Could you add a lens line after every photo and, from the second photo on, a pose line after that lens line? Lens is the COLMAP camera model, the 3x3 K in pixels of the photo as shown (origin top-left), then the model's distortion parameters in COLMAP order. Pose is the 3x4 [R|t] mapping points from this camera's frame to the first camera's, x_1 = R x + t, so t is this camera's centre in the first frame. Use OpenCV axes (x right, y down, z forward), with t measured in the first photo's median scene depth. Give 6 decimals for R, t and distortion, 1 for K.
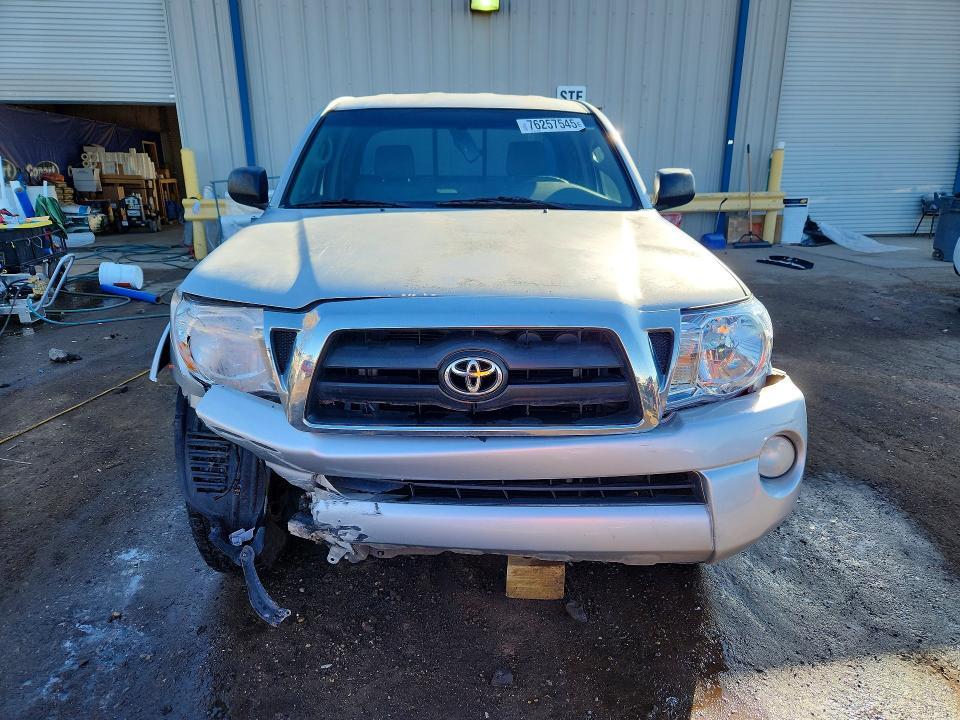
lens RADIAL K [[611.9, 0, 481.2], [0, 611.9, 358.0], [0, 0, 1]] dist [0.006287, 0.000710]
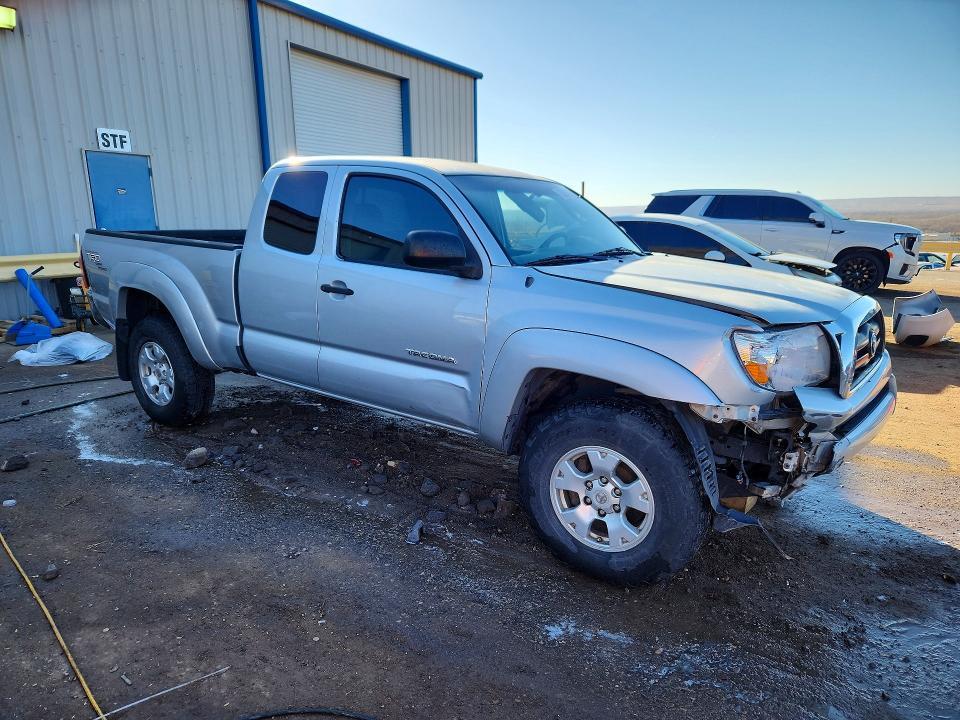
lens RADIAL K [[611.9, 0, 481.2], [0, 611.9, 360.6], [0, 0, 1]] dist [0.006287, 0.000710]
pose [[0.650307, -0.174439, 0.739372, -0.220358], [0.227226, 0.973386, 0.029796, -0.023805], [-0.724892, 0.148628, 0.672637, 0.067150]]
